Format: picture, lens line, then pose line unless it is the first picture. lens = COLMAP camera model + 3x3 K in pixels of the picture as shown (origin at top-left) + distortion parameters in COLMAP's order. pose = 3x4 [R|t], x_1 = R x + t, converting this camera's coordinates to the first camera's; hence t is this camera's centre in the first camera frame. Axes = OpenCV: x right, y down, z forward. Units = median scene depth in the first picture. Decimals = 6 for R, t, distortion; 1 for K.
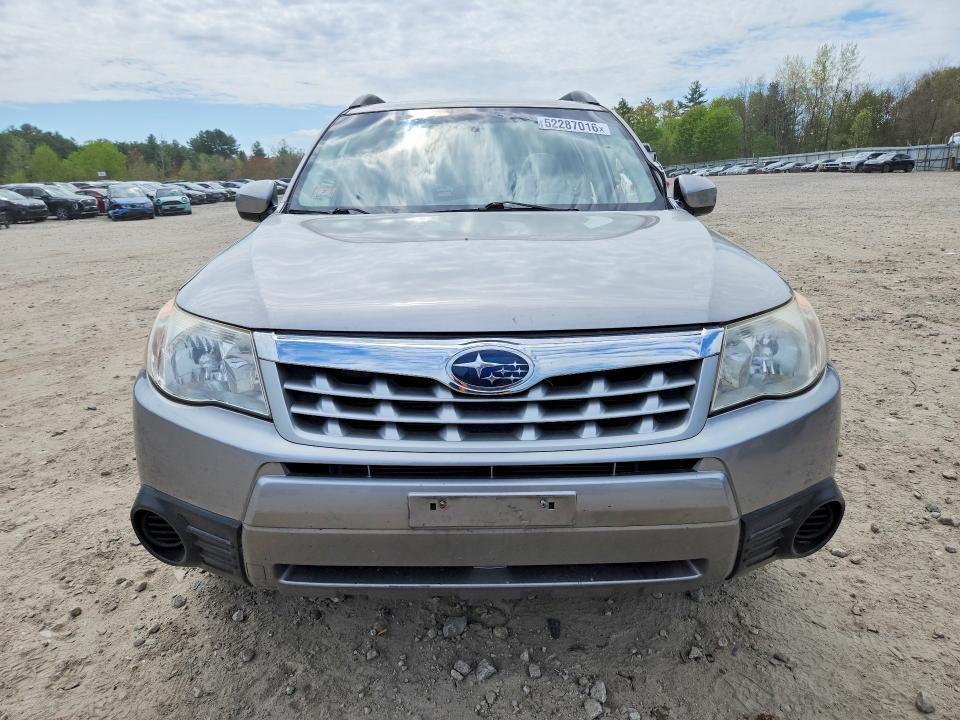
lens RADIAL K [[697.9, 0, 478.2], [0, 697.9, 368.2], [0, 0, 1]] dist [0.008369, -0.007343]
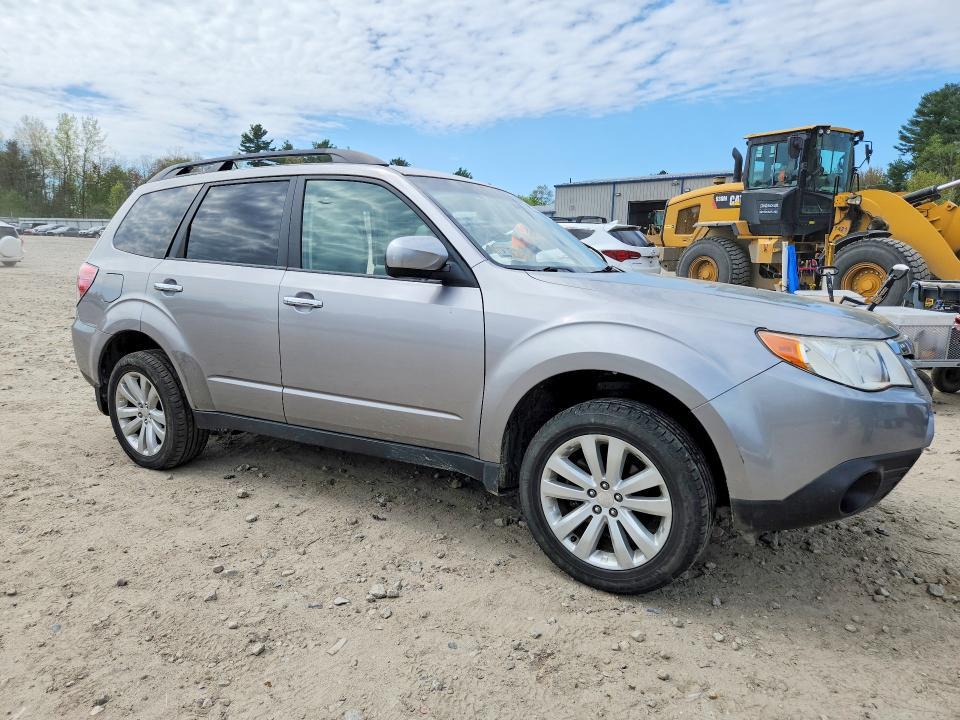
lens RADIAL K [[697.9, 0, 473.2], [0, 697.9, 361.4], [0, 0, 1]] dist [0.008369, -0.007343]
pose [[0.456796, -0.090263, 0.884980, -0.158898], [0.179875, 0.983661, 0.007483, -0.013666], [-0.871196, 0.155767, 0.465568, 0.076068]]
